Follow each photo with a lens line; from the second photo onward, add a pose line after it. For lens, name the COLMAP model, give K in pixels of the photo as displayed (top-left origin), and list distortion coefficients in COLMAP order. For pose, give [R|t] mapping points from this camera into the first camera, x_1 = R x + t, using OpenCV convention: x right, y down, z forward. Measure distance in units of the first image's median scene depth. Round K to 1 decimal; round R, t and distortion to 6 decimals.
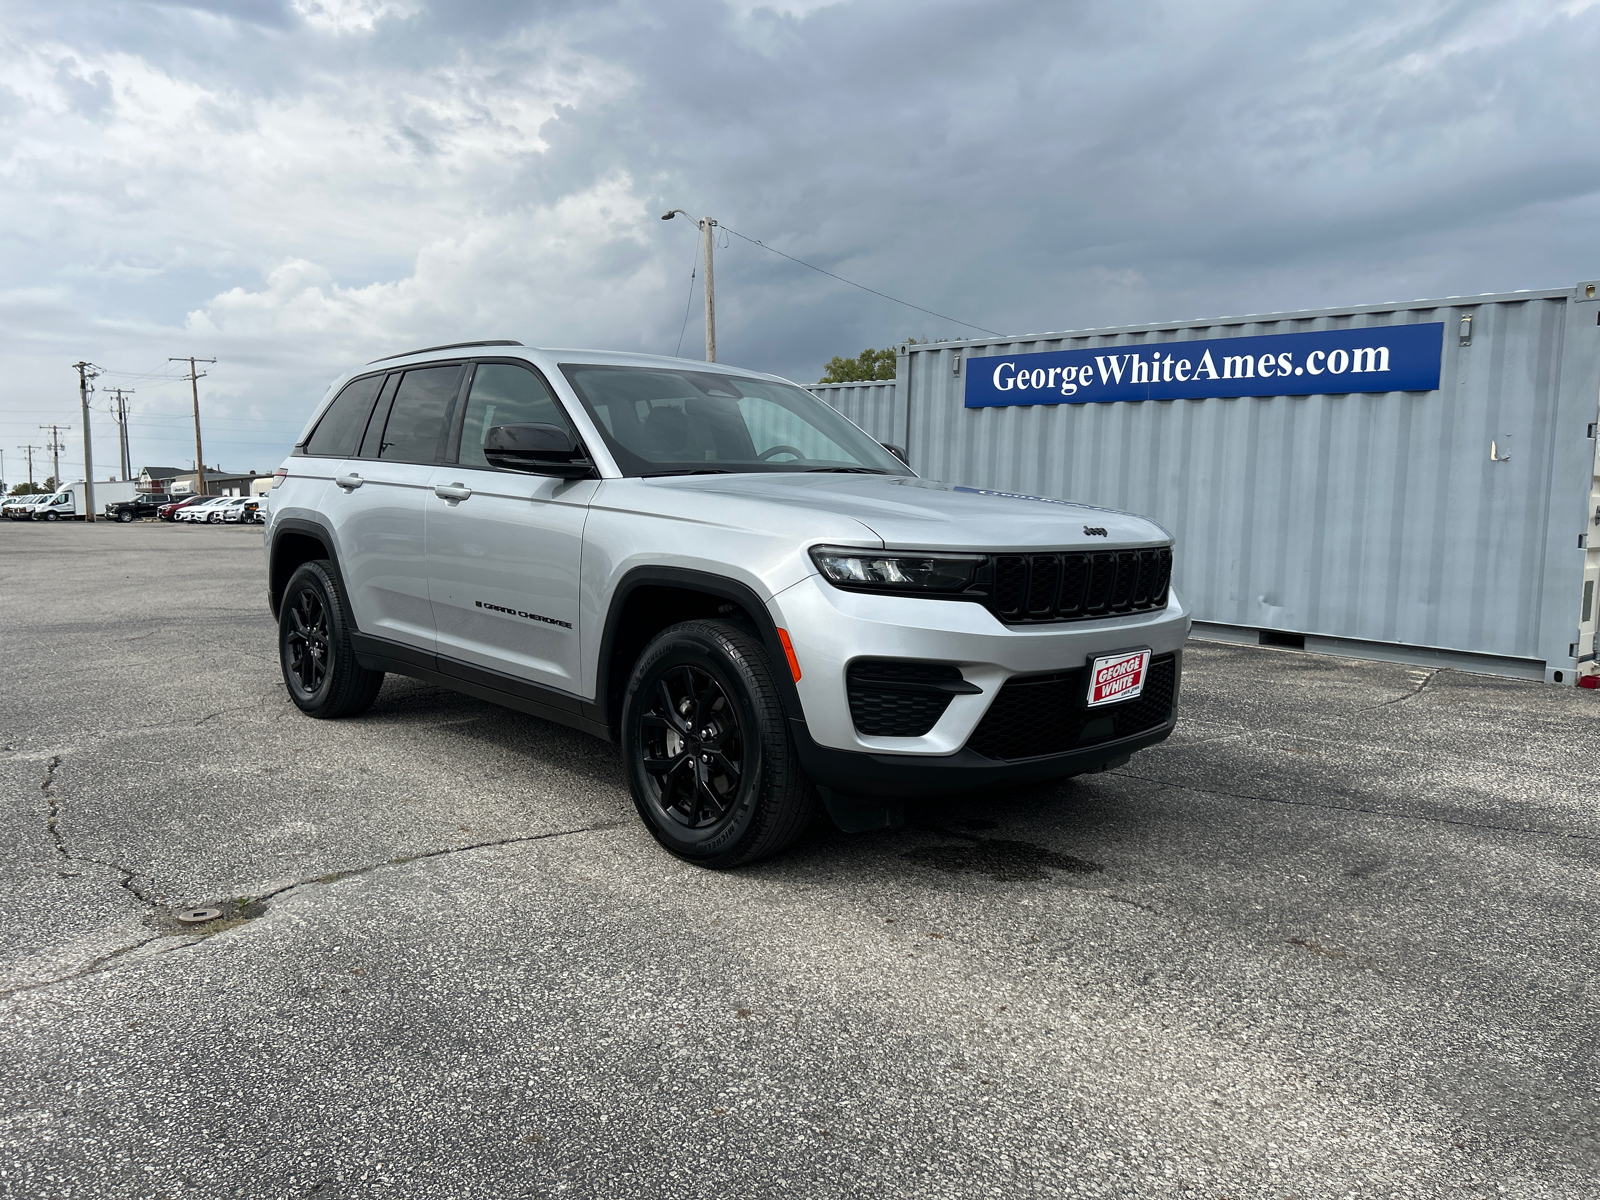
lens RADIAL K [[1186.3, 0, 800.0], [0, 1186.3, 600.0], [0, 0, 1]] dist [0.052287, -0.061254]
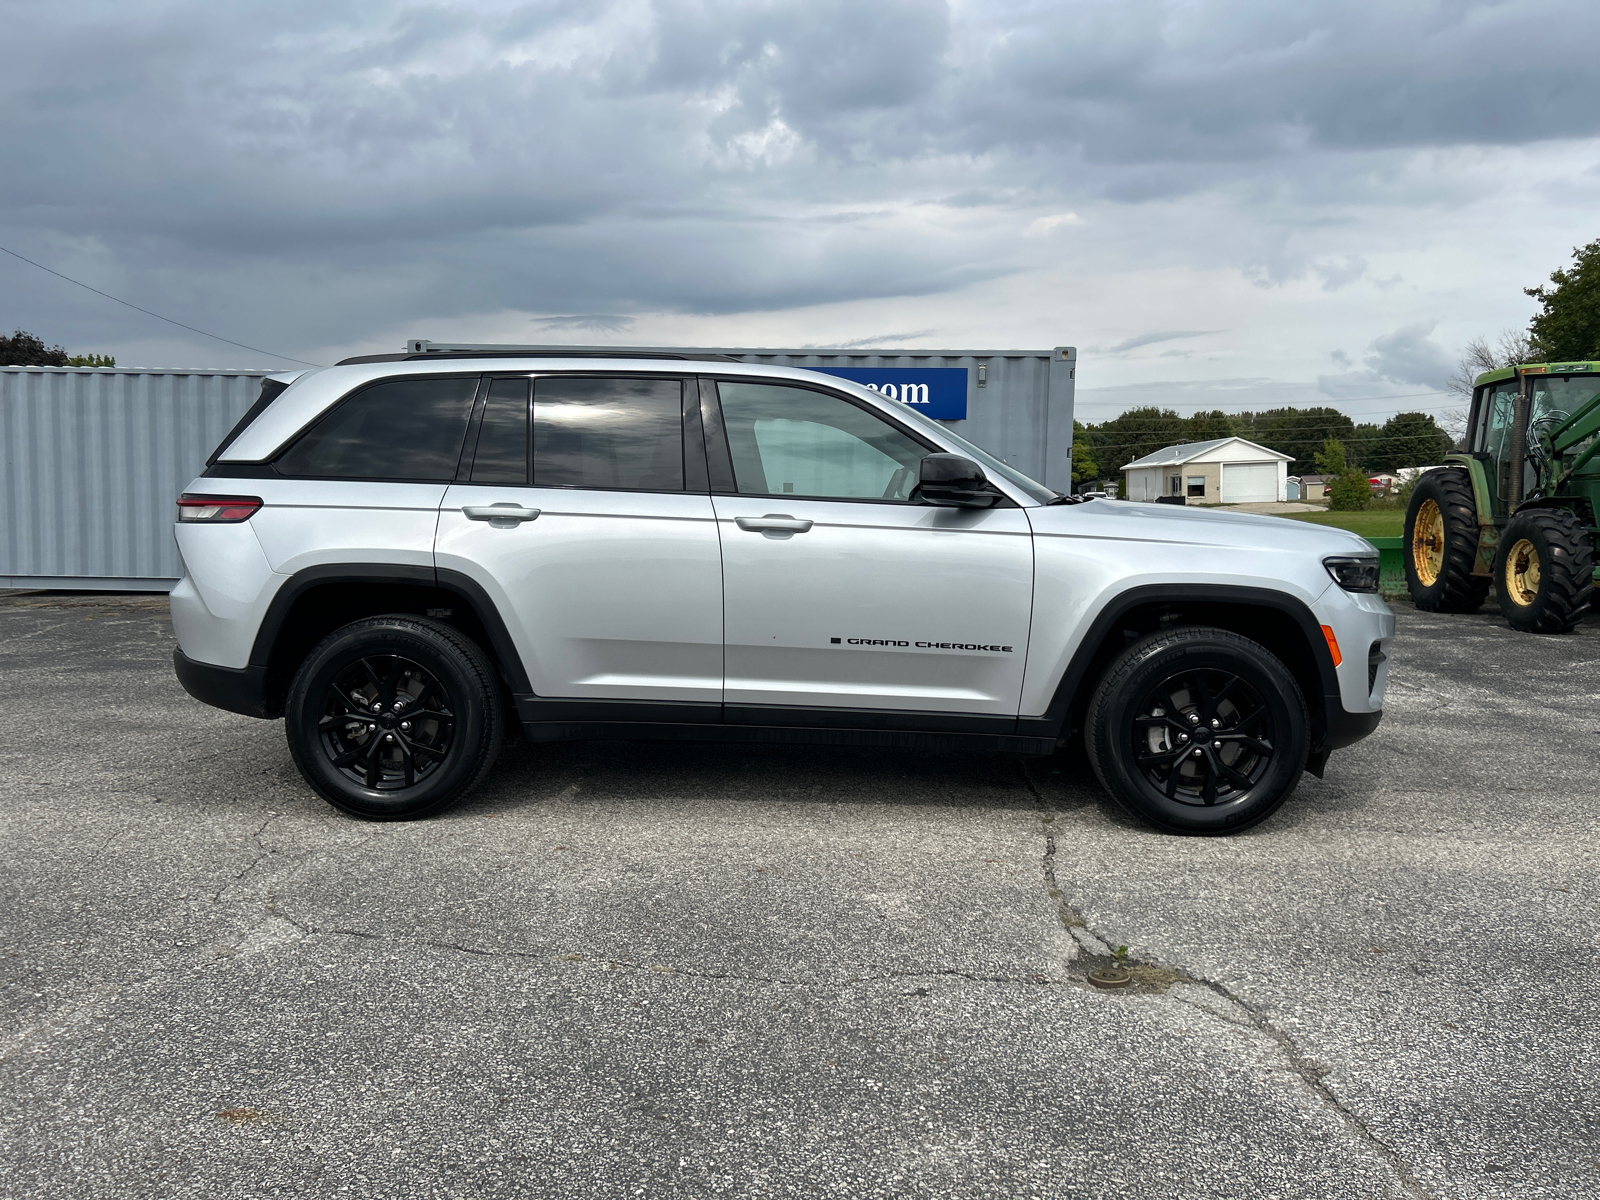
lens RADIAL K [[1192.0, 0, 805.6], [0, 1192.0, 595.9], [0, 0, 1]] dist [0.052966, -0.060400]
pose [[0.717812, -0.074324, 0.692258, -0.882035], [0.074904, 0.996759, 0.029347, -0.058302], [-0.692196, 0.030787, 0.721053, 0.311182]]
